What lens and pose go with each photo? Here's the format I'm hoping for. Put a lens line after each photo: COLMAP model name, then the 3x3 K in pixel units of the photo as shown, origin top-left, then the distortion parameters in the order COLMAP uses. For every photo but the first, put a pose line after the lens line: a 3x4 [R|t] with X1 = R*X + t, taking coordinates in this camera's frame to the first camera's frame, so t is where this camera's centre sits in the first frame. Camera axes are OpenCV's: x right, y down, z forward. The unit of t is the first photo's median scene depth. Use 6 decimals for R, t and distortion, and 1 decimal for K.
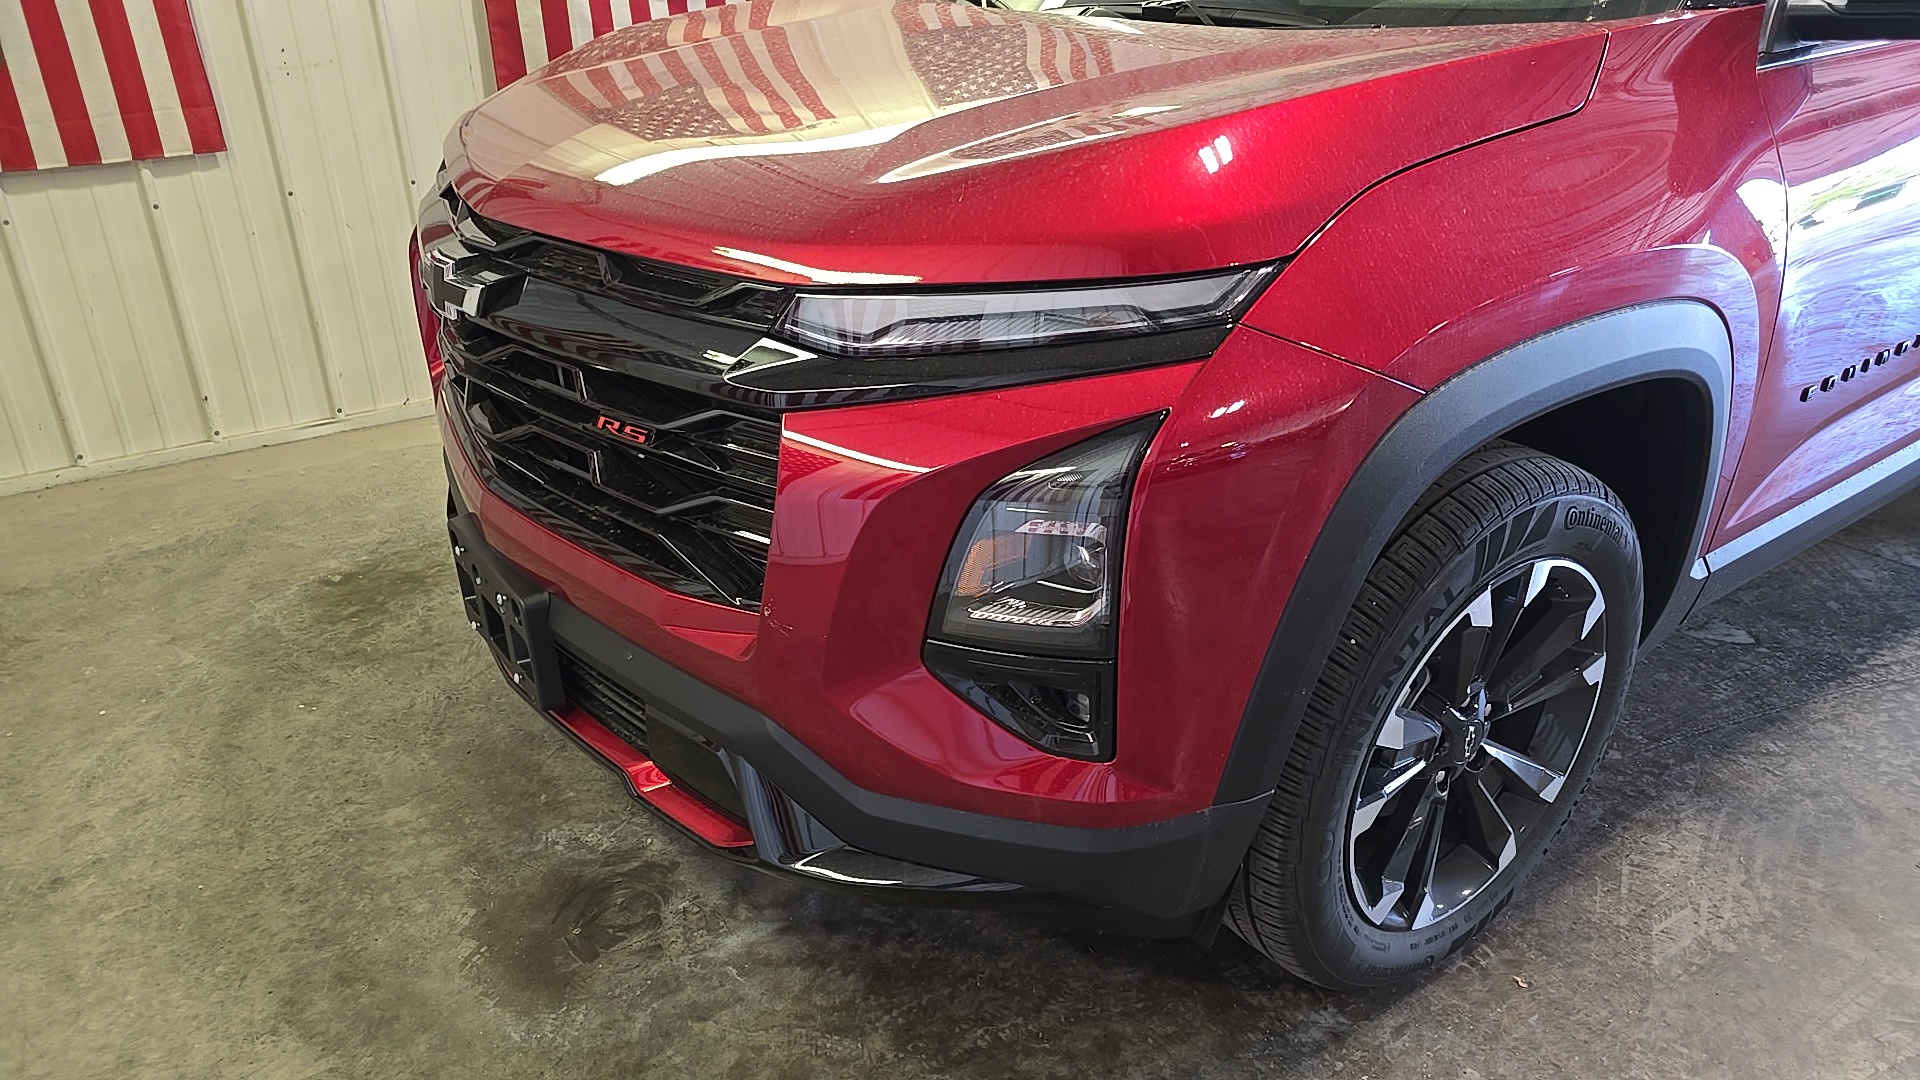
lens RADIAL K [[1293.9, 0, 975.3], [0, 1293.9, 548.9], [0, 0, 1]] dist [0.074643, -0.075408]
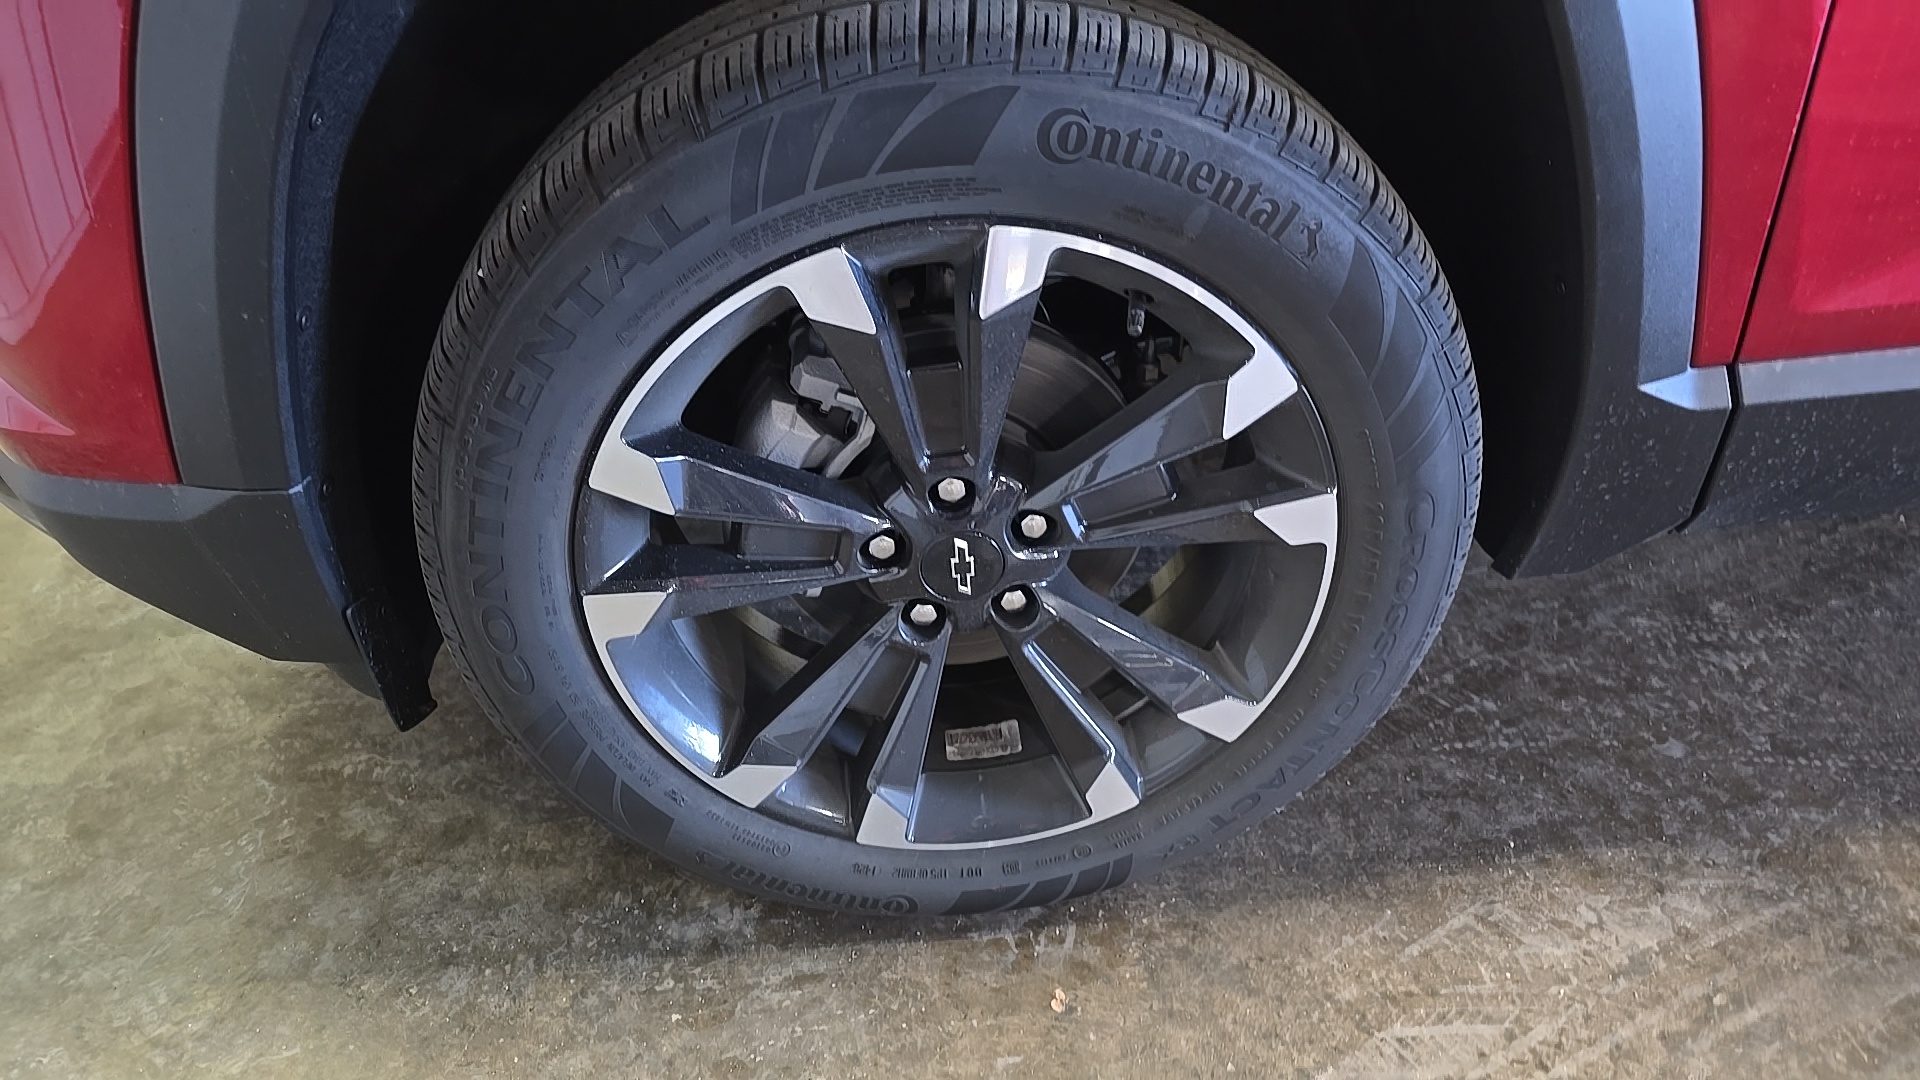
lens RADIAL K [[1293.9, 0, 975.3], [0, 1293.9, 548.9], [0, 0, 1]] dist [0.074643, -0.075408]
pose [[0.848626, 0.268986, -0.455501, 0.619444], [-0.189649, 0.958534, 0.212712, 0.022021], [0.493830, -0.094127, 0.864449, 0.521105]]
